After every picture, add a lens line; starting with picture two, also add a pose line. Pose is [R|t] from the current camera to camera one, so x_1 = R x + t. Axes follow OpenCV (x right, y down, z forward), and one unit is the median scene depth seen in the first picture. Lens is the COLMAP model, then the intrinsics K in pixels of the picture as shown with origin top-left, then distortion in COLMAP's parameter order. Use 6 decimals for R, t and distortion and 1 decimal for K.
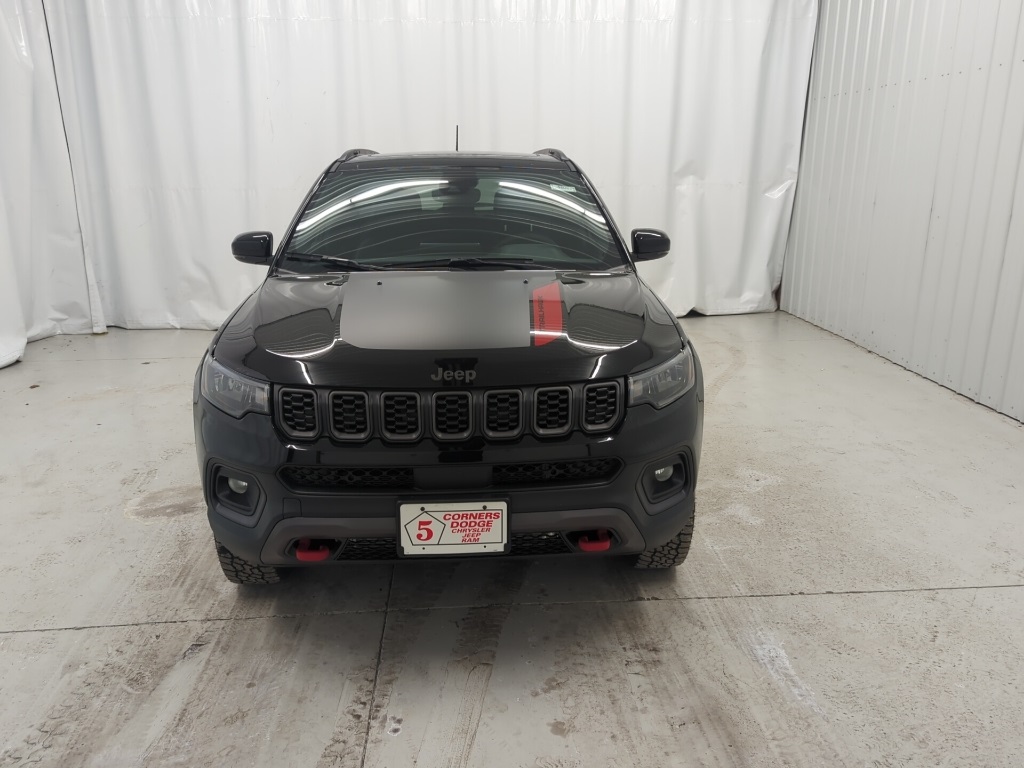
lens RADIAL K [[842.9, 0, 512.7], [0, 842.9, 376.8], [0, 0, 1]] dist [0.043531, -0.021508]
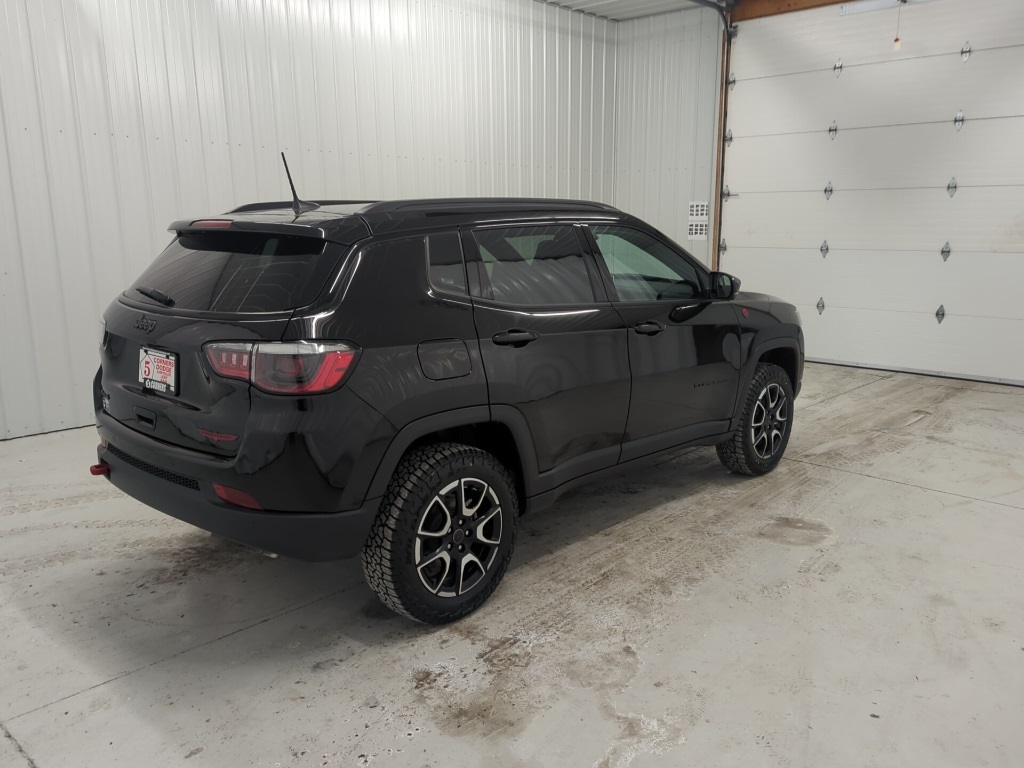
lens RADIAL K [[842.9, 0, 511.7], [0, 842.9, 386.6], [0, 0, 1]] dist [0.043531, -0.021508]
pose [[-0.694682, -0.136671, 0.706214, -1.320257], [0.182649, 0.916091, 0.356954, -0.692403], [-0.695742, 0.376959, -0.611429, 2.741716]]
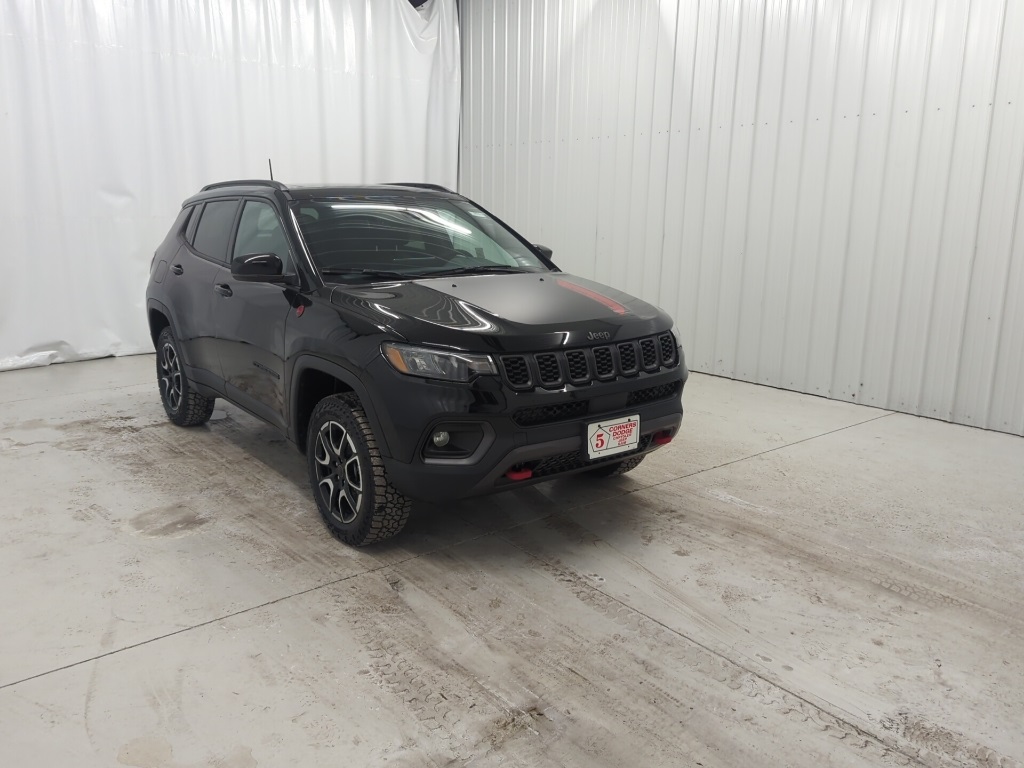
lens RADIAL K [[842.9, 0, 515.6], [0, 842.9, 387.7], [0, 0, 1]] dist [0.043531, -0.021508]
pose [[0.826004, -0.114685, 0.551874, -0.903801], [0.130085, 0.991438, 0.011329, 0.047627], [-0.548448, 0.062433, 0.833851, -0.135213]]
